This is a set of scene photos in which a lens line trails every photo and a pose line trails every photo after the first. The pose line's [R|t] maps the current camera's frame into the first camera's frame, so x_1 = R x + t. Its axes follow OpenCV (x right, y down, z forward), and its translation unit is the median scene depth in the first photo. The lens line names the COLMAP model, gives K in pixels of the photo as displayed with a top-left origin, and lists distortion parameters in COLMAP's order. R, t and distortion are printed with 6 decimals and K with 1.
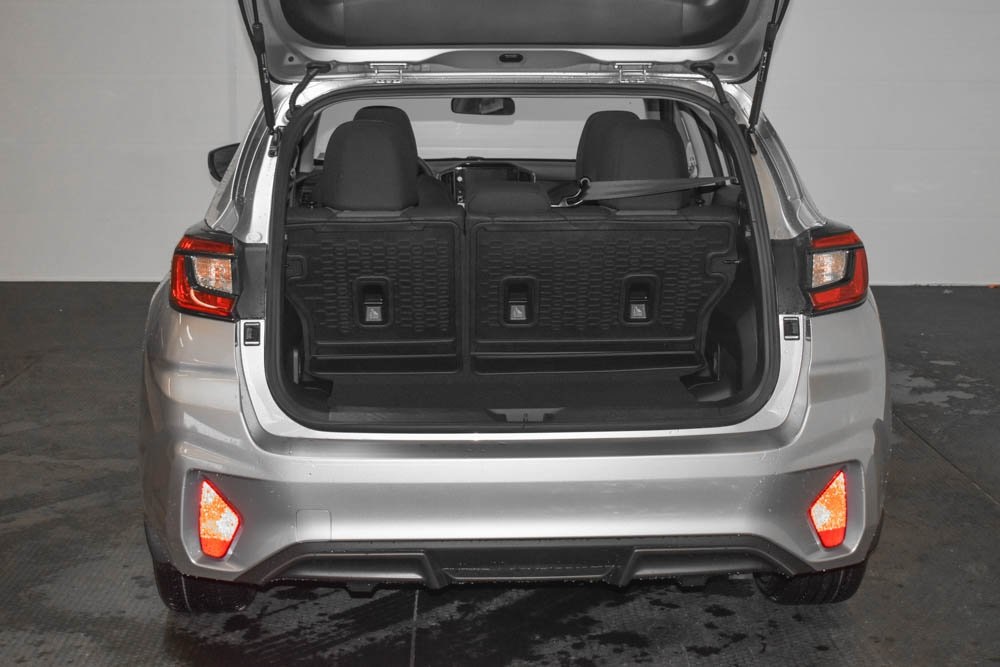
lens RADIAL K [[1498.3, 0, 500.0], [0, 1498.3, 333.5], [0, 0, 1]] dist [-0.033705, 0.027613]
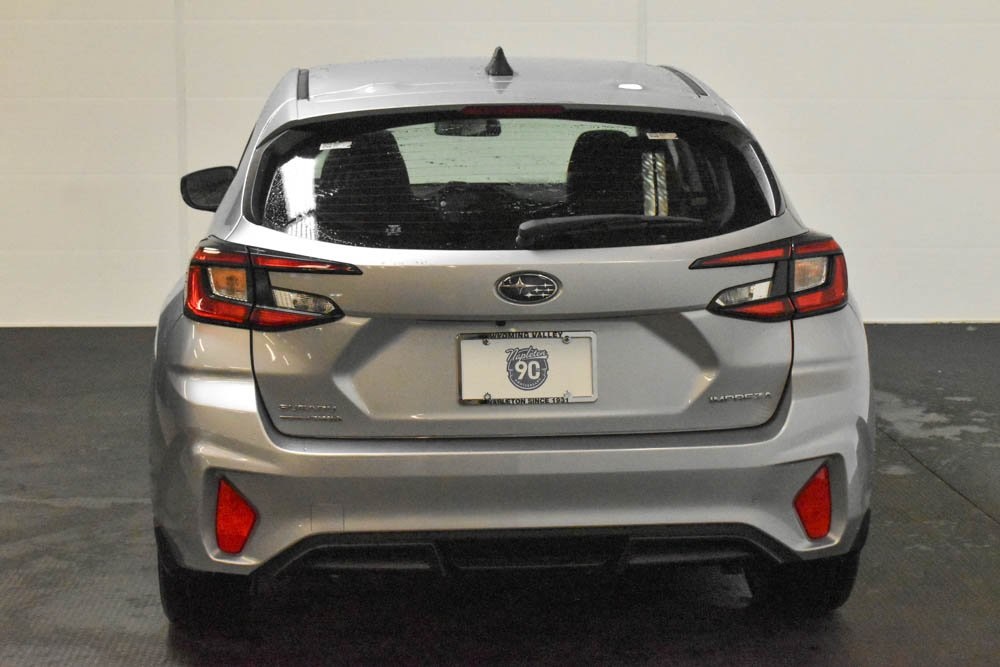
lens RADIAL K [[1820.8, 0, 500.0], [0, 1820.8, 333.5], [0, 0, 1]] dist [0.035133, -0.072219]
pose [[0.999746, -0.009898, 0.020243, -0.022504], [0.010741, 0.999063, -0.041934, 0.043438], [-0.019809, 0.042141, 0.998915, -0.243799]]
